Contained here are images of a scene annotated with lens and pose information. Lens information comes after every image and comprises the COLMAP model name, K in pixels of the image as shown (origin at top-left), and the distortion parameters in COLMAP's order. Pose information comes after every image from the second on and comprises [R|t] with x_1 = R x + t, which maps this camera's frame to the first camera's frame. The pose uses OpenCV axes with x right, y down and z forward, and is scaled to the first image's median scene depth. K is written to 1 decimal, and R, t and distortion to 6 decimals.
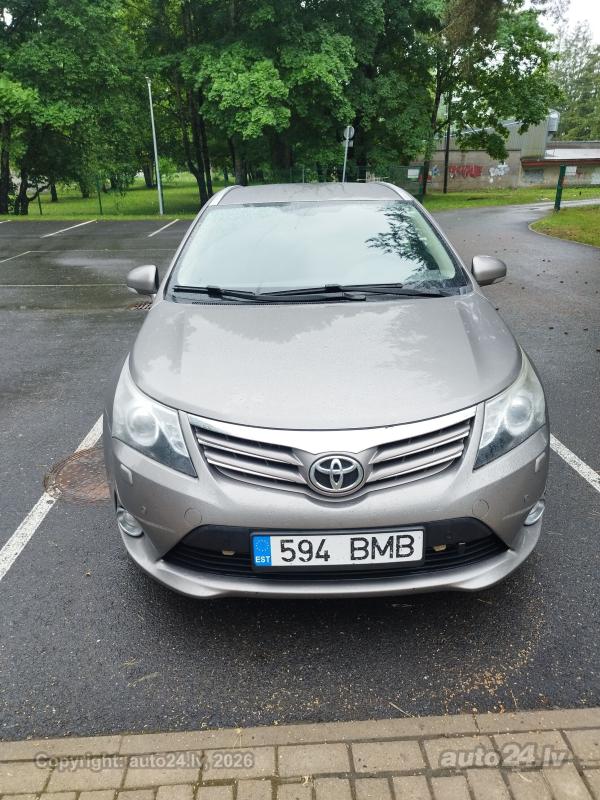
lens RADIAL K [[560.8, 0, 300.0], [0, 560.8, 400.0], [0, 0, 1]] dist [0.043638, -0.042942]
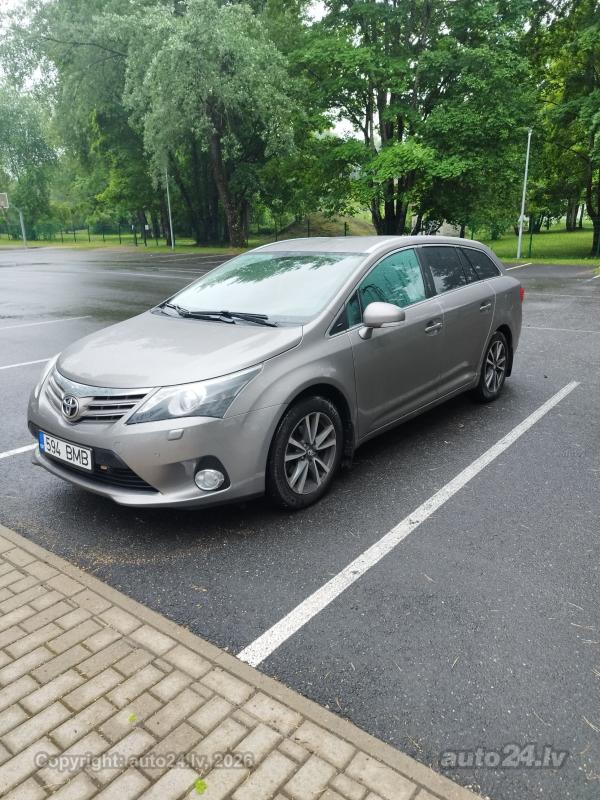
lens RADIAL K [[560.8, 0, 300.0], [0, 560.8, 400.0], [0, 0, 1]] dist [0.043638, -0.042942]
pose [[0.772813, 0.192662, -0.604683, 1.605101], [-0.232983, 0.972406, 0.012062, -0.072414], [0.590321, 0.131559, 0.796375, 0.030270]]
